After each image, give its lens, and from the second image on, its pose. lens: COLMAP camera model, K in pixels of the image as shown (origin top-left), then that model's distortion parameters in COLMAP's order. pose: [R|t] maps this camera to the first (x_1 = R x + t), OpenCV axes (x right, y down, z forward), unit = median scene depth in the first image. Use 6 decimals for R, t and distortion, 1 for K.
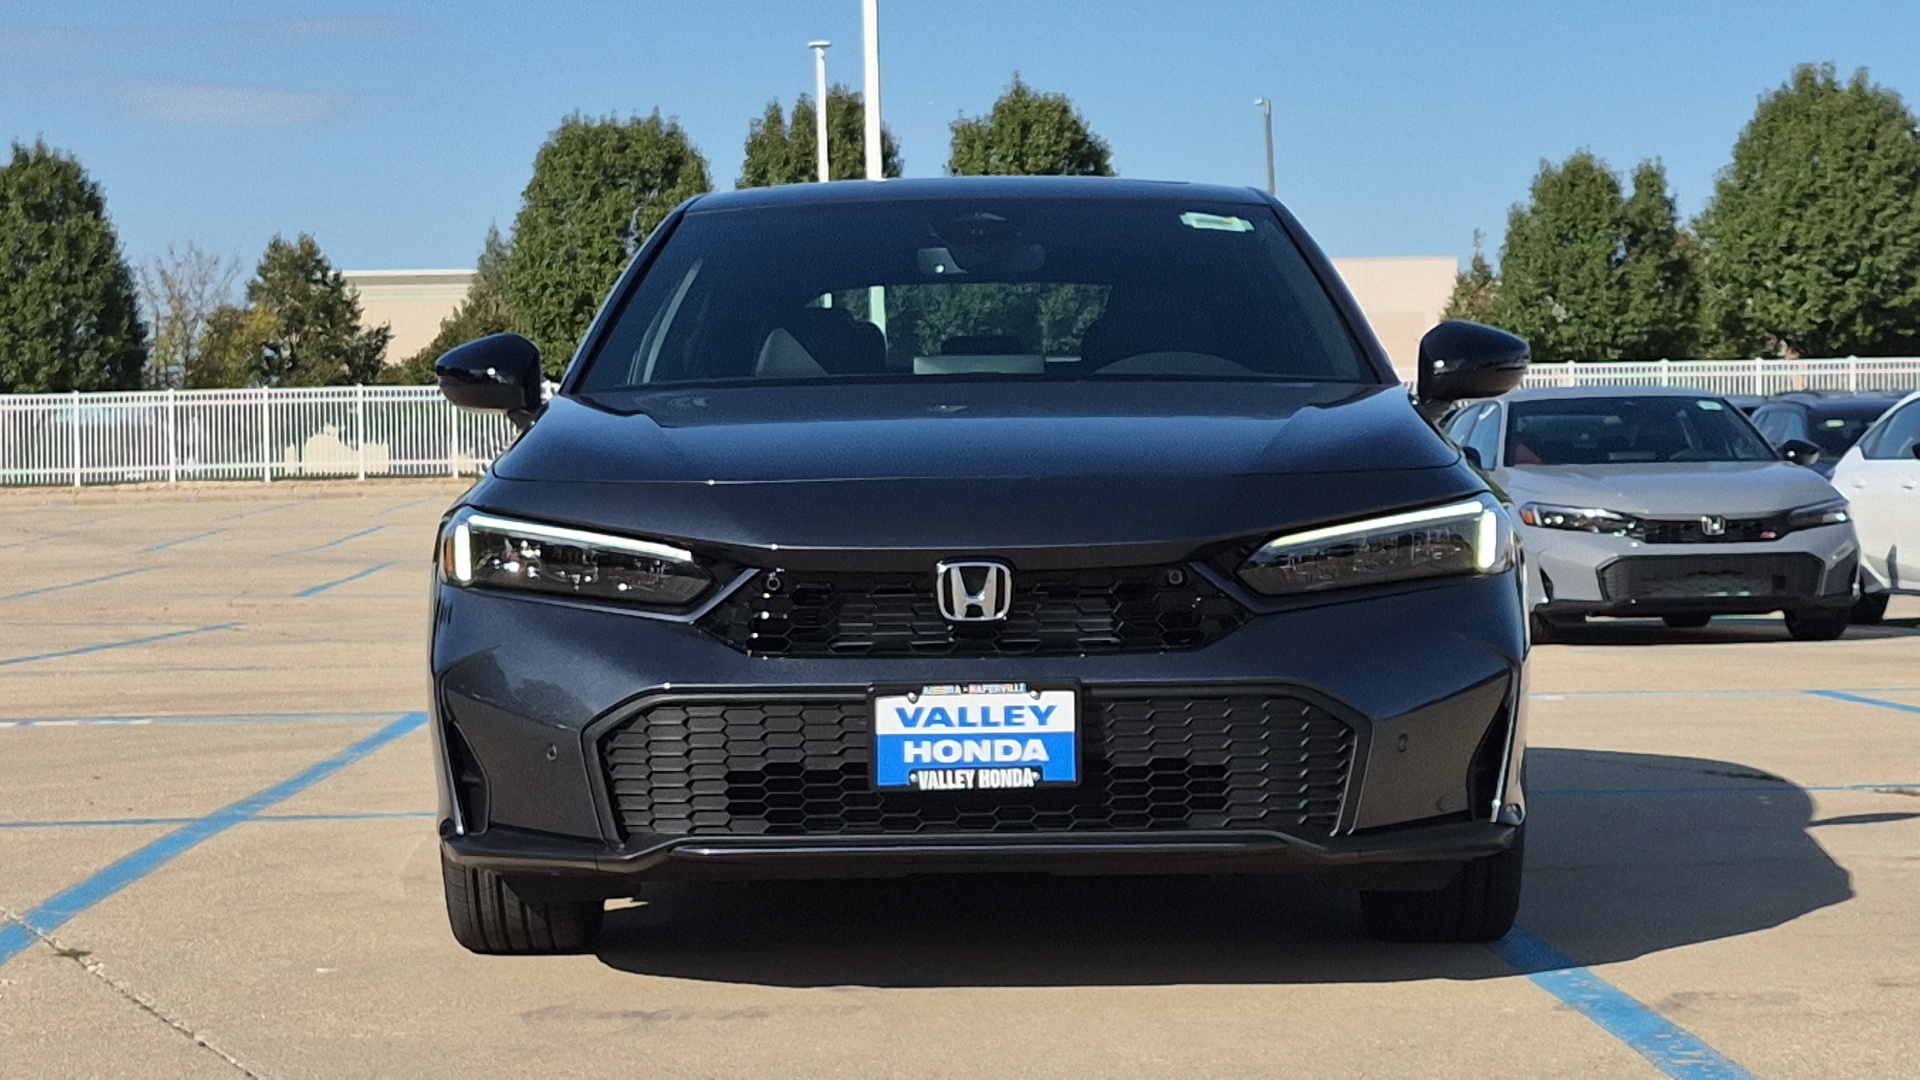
lens RADIAL K [[3882.7, 0, 958.3], [0, 3882.7, 548.8], [0, 0, 1]] dist [0.063099, 0.000000]
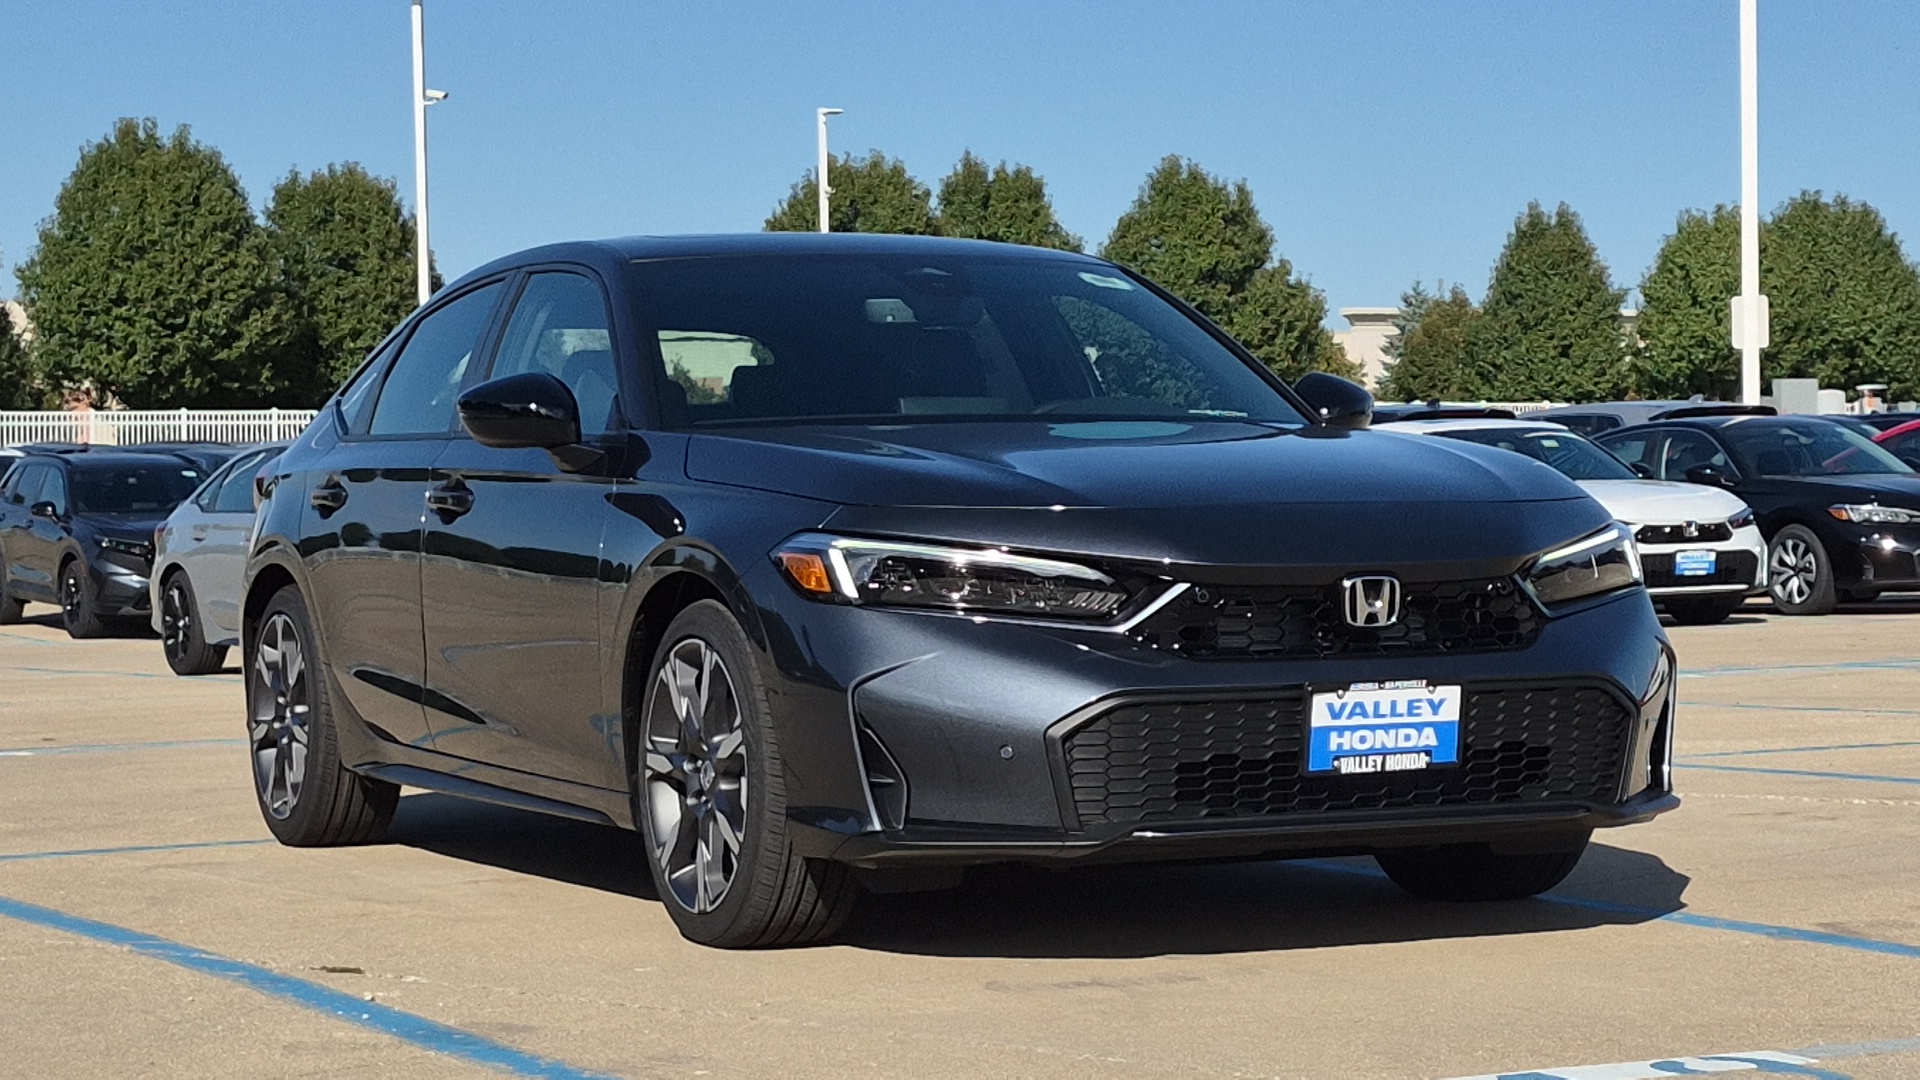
lens RADIAL K [[3882.7, 0, 949.6], [0, 3882.7, 536.0], [0, 0, 1]] dist [0.063099, 0.000000]
pose [[0.898606, -0.001145, 0.438756, -0.458727], [0.008399, 0.999858, -0.014593, 0.005448], [-0.438677, 0.016799, 0.898488, 0.010901]]
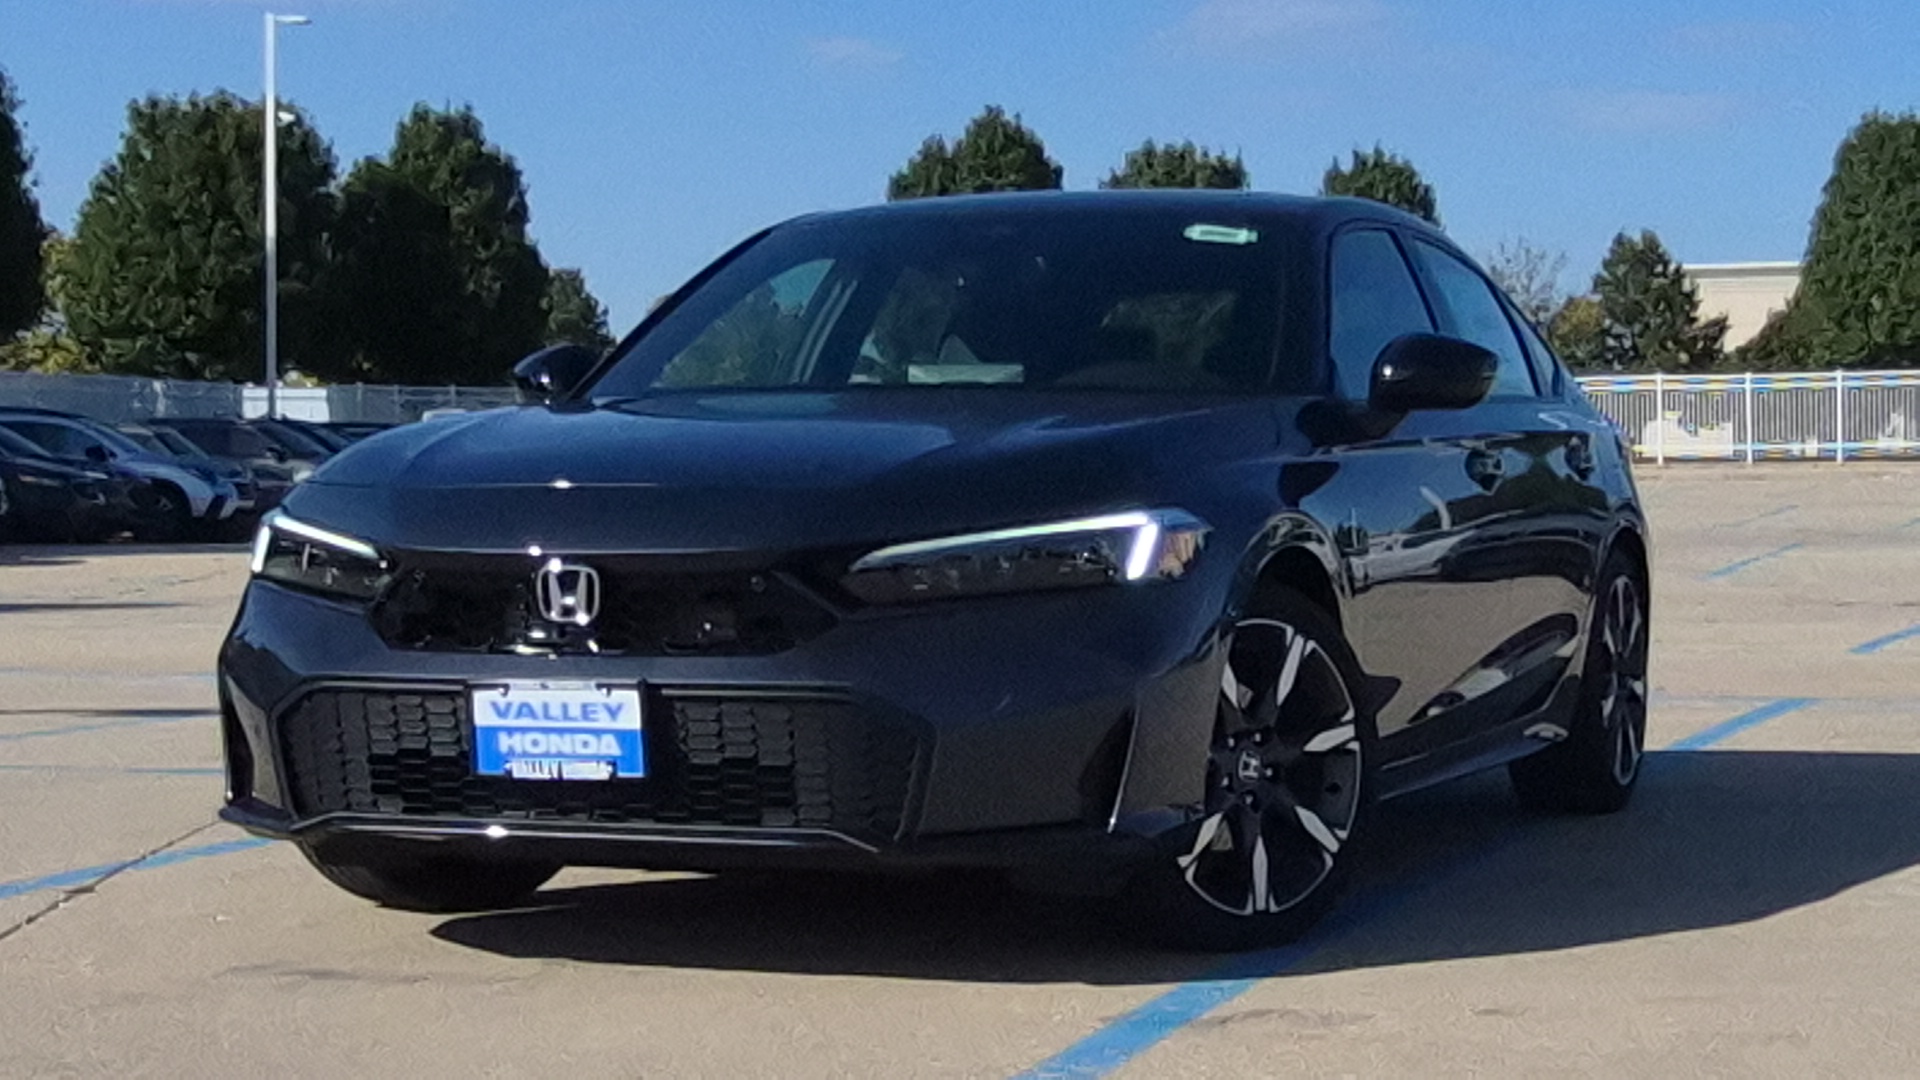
lens RADIAL K [[3685.6, 0, 959.2], [0, 3685.6, 531.6], [0, 0, 1]] dist [-0.057802, 0.000000]
pose [[0.939516, 0.015442, -0.342158, 0.333749], [-0.015084, 0.999879, 0.003708, -0.008384], [0.342174, 0.001677, 0.939635, 0.067026]]
